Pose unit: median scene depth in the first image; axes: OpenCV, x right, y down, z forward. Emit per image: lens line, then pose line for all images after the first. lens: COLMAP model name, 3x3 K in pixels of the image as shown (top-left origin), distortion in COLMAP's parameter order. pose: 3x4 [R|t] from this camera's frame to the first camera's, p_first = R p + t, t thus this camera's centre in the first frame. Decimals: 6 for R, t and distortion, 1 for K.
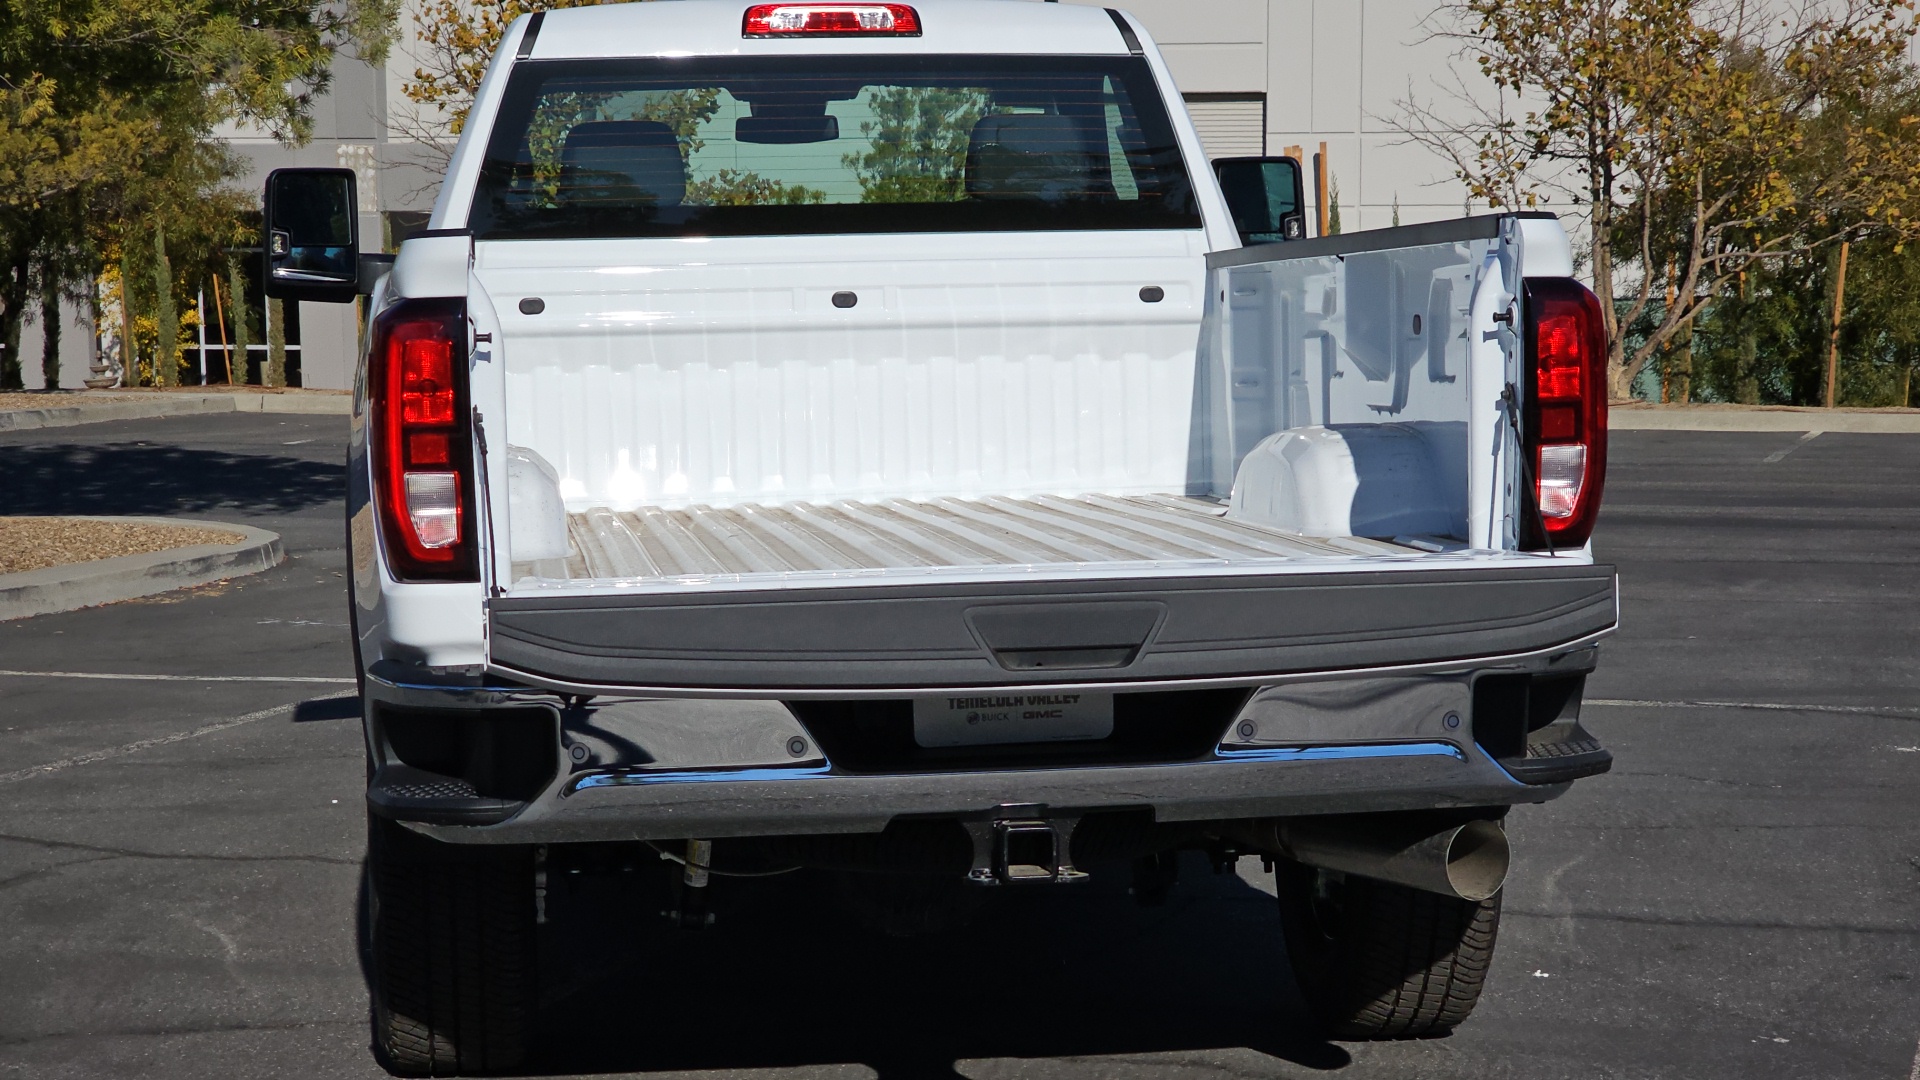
lens RADIAL K [[3620.1, 0, 986.4], [0, 3620.1, 571.5], [0, 0, 1]] dist [0.051197, 0.000000]
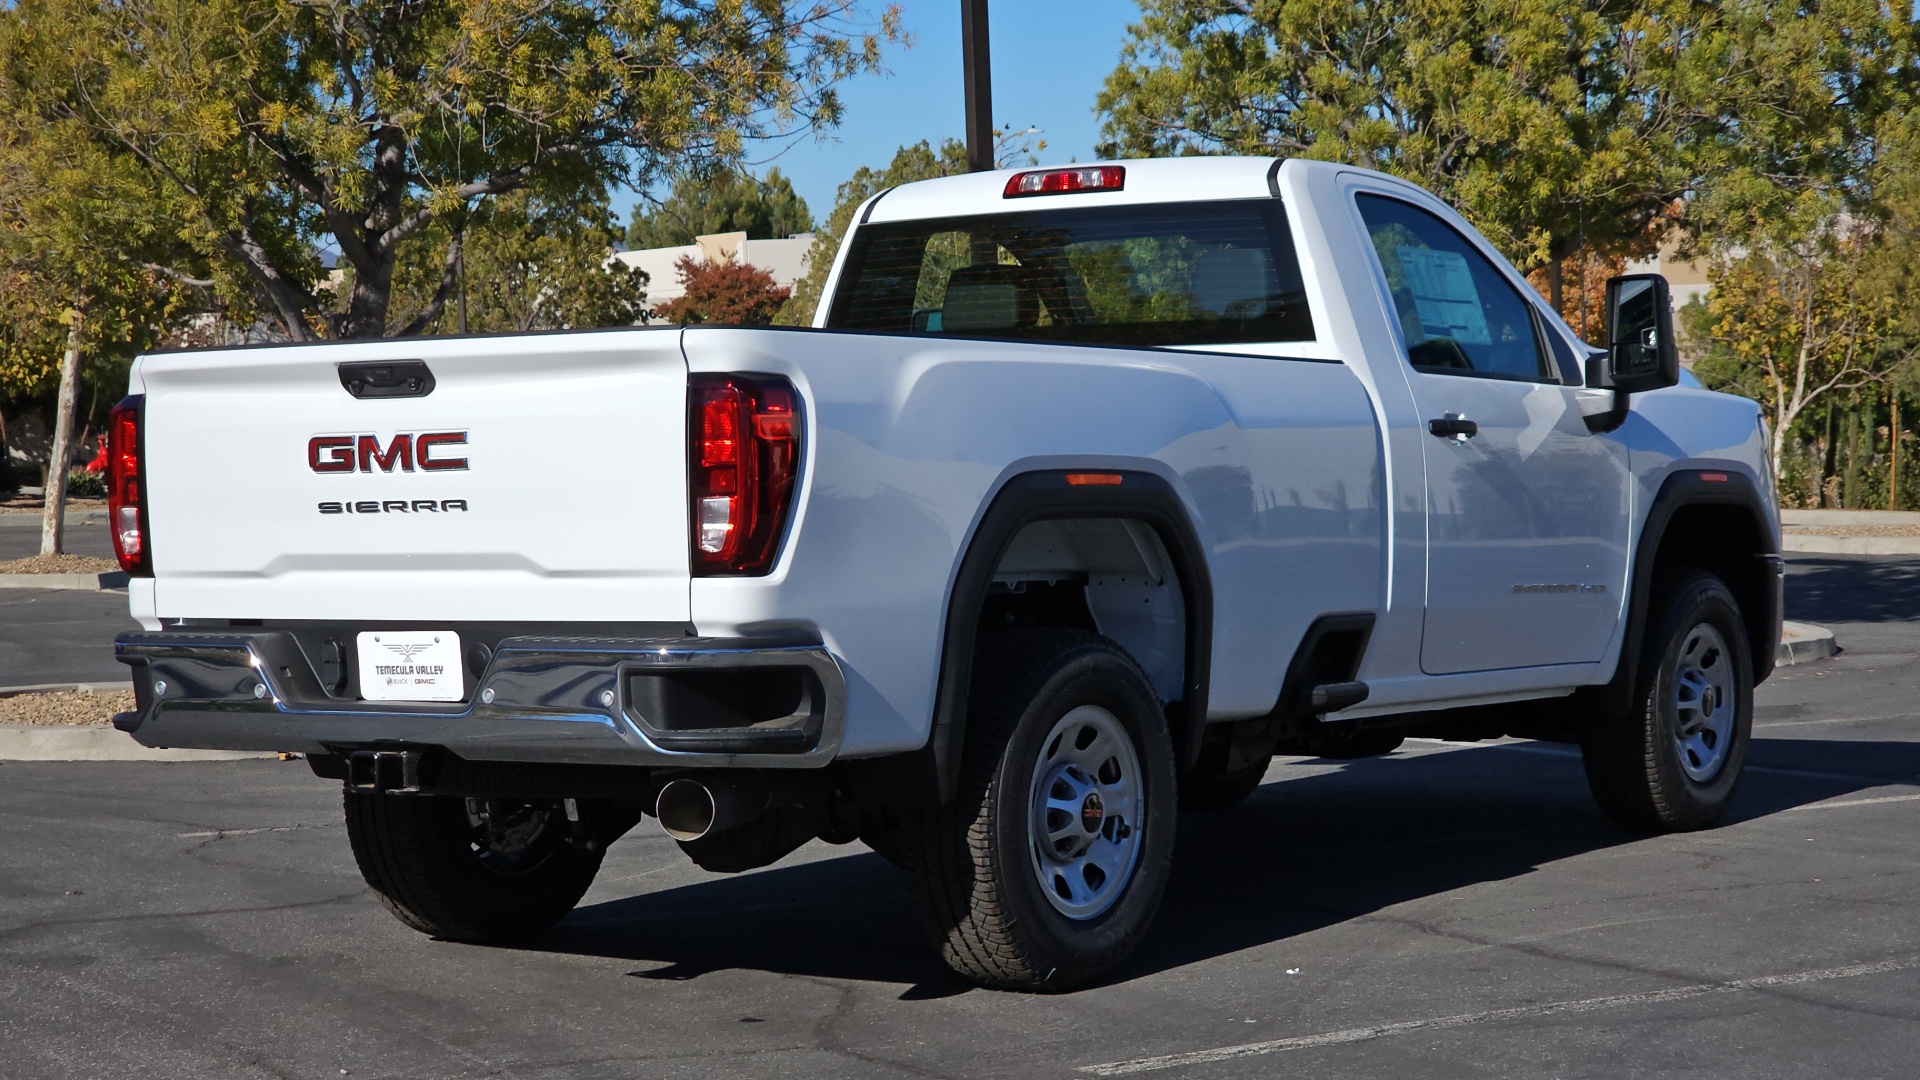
lens RADIAL K [[3620.1, 0, 954.6], [0, 3620.1, 544.4], [0, 0, 1]] dist [0.051197, 0.000000]
pose [[0.737074, 0.016758, -0.675604, 0.791731], [-0.048109, 0.998457, -0.027720, 0.010453], [0.674097, 0.052934, 0.736744, 0.054809]]
